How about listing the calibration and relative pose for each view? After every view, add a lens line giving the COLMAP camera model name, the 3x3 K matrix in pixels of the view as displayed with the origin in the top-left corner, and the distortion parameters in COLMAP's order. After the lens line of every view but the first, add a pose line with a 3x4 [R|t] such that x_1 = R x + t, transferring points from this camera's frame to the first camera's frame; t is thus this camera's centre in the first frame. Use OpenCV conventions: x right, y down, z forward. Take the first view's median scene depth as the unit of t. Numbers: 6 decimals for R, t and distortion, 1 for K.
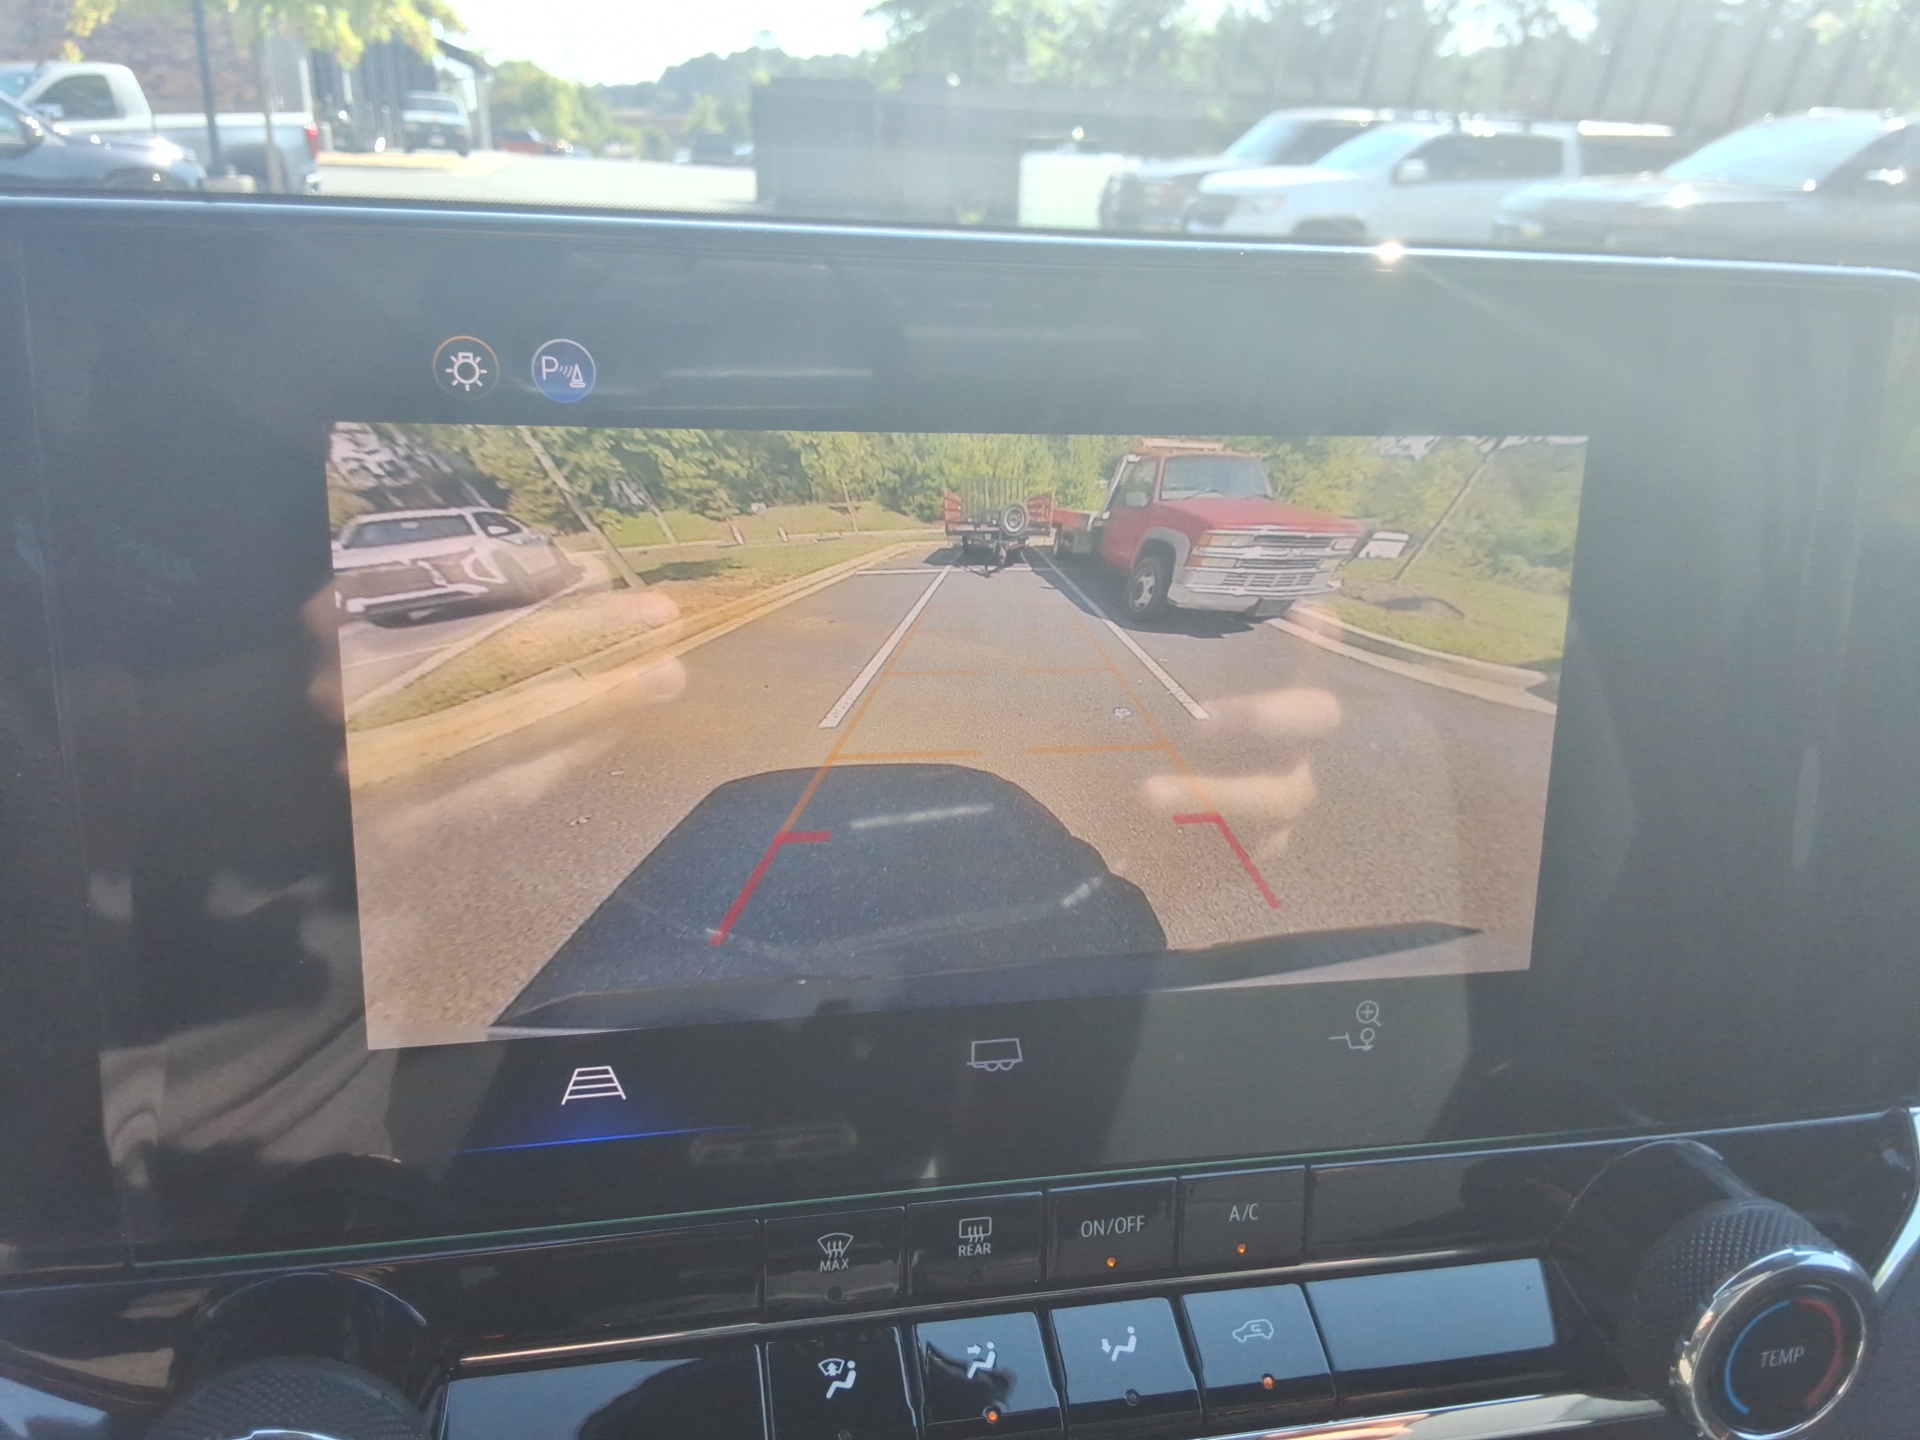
lens RADIAL K [[1544.9, 0, 960.8], [0, 1544.9, 729.7], [0, 0, 1]] dist [0.100152, -0.168231]
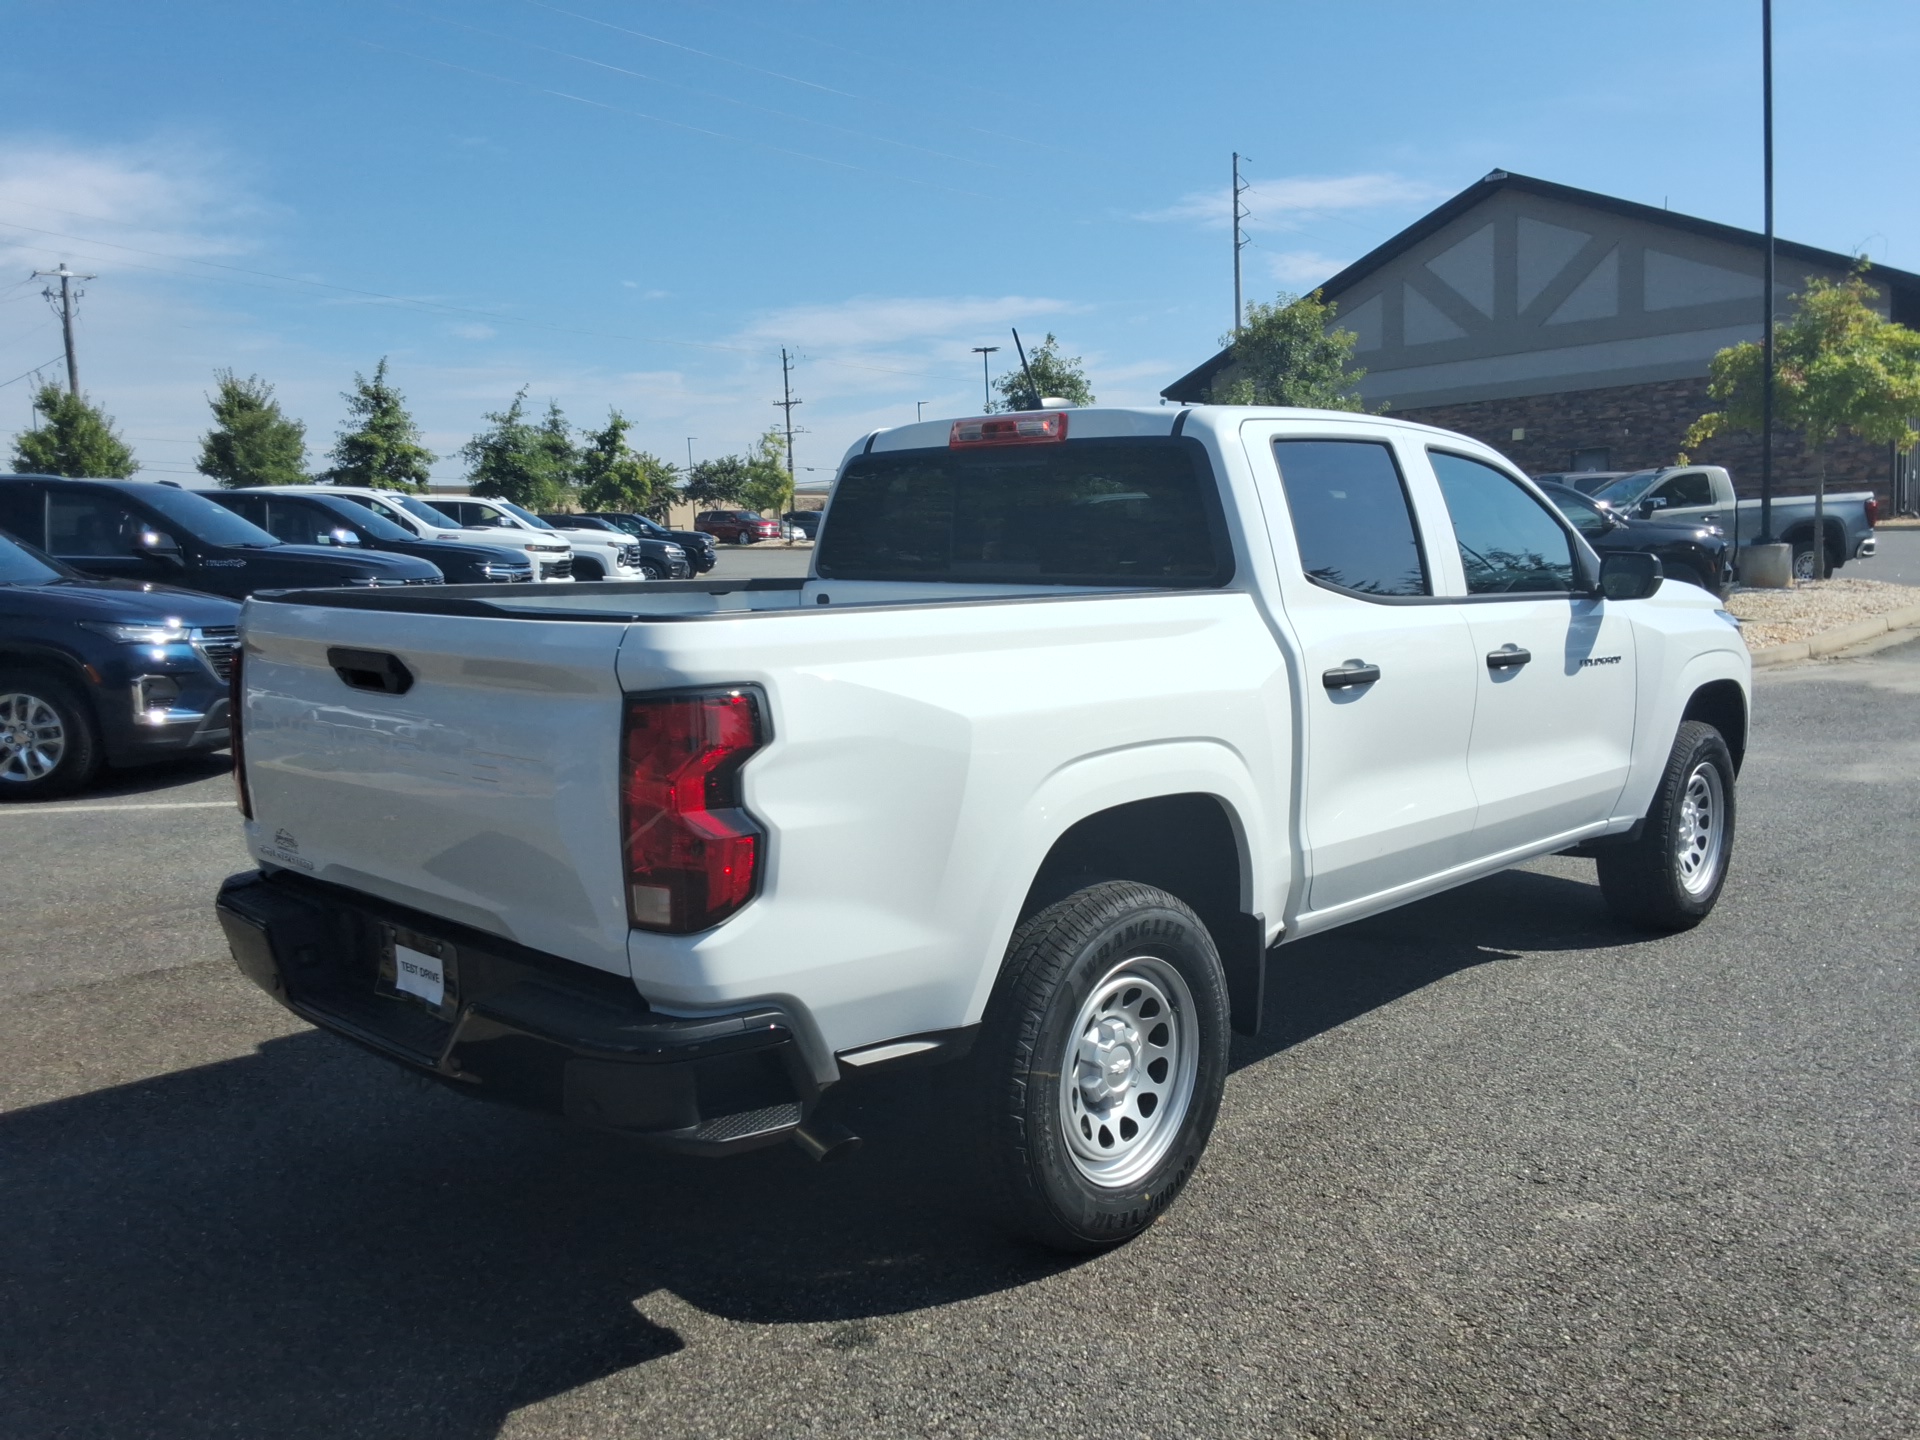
lens RADIAL K [[1544.9, 0, 978.6], [0, 1544.9, 744.0], [0, 0, 1]] dist [0.100152, -0.168231]
pose [[0.573317, 0.064589, -0.816784, 0.237343], [-0.234093, 0.968246, -0.087749, 0.087477], [0.785180, 0.241511, 0.570232, -0.247590]]
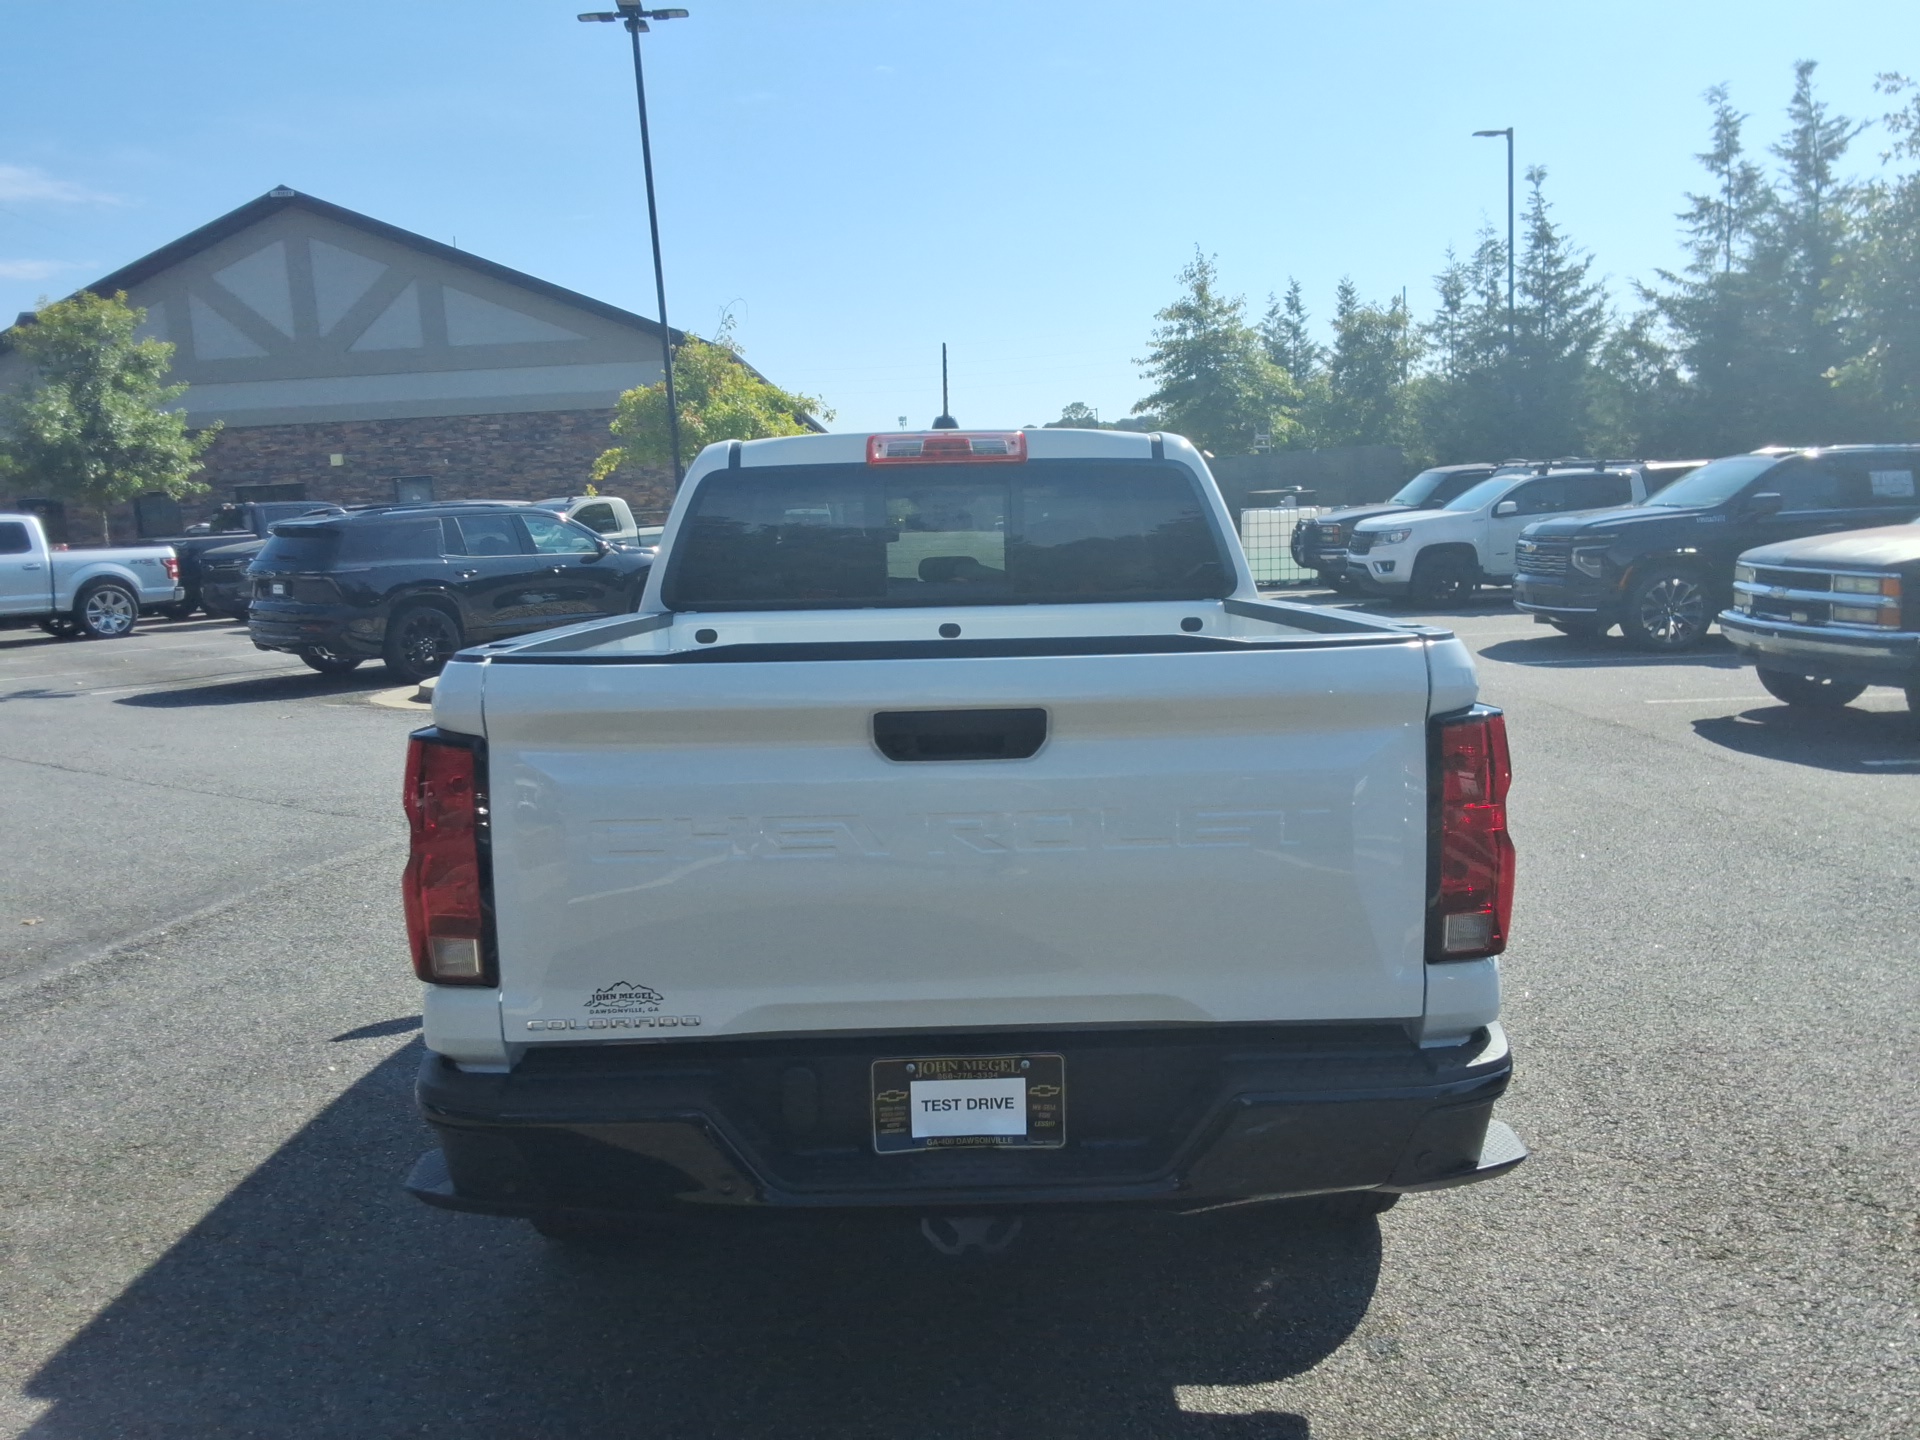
lens RADIAL K [[1544.9, 0, 978.5], [0, 1544.9, 731.9], [0, 0, 1]] dist [0.100152, -0.168231]
pose [[0.981185, -0.041670, -0.188517, 0.077296], [0.001968, 0.978538, -0.206058, 0.109051], [0.193058, 0.201810, 0.960209, -0.338008]]
